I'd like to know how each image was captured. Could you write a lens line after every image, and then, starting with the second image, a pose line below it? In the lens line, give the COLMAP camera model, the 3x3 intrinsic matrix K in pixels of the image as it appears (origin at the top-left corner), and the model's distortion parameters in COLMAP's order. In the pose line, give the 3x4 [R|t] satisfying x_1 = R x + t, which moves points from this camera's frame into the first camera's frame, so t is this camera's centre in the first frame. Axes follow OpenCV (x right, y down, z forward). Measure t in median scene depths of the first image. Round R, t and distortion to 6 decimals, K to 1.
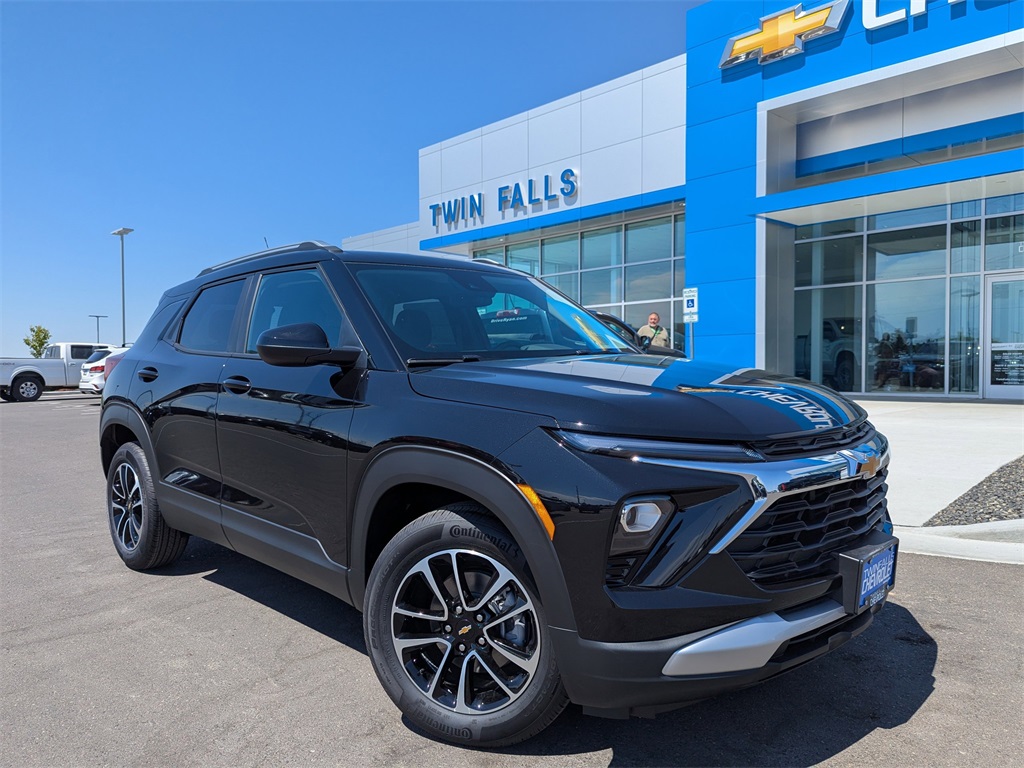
lens RADIAL K [[731.2, 0, 505.0], [0, 731.2, 382.1], [0, 0, 1]] dist [0.037721, -0.029980]
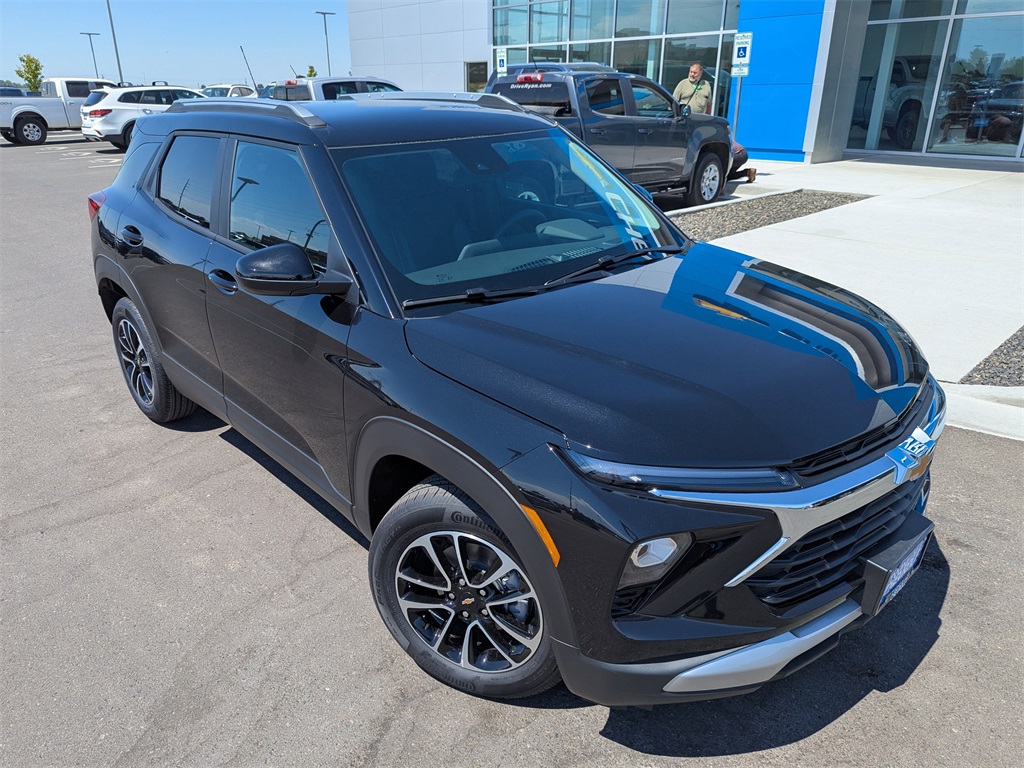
lens RADIAL K [[731.2, 0, 487.2], [0, 731.2, 385.5], [0, 0, 1]] dist [0.037721, -0.029980]
pose [[0.998616, 0.018388, -0.049283, 0.011612], [0.000343, 0.934612, 0.355669, -0.225895], [0.052601, -0.355194, 0.933312, 0.133920]]
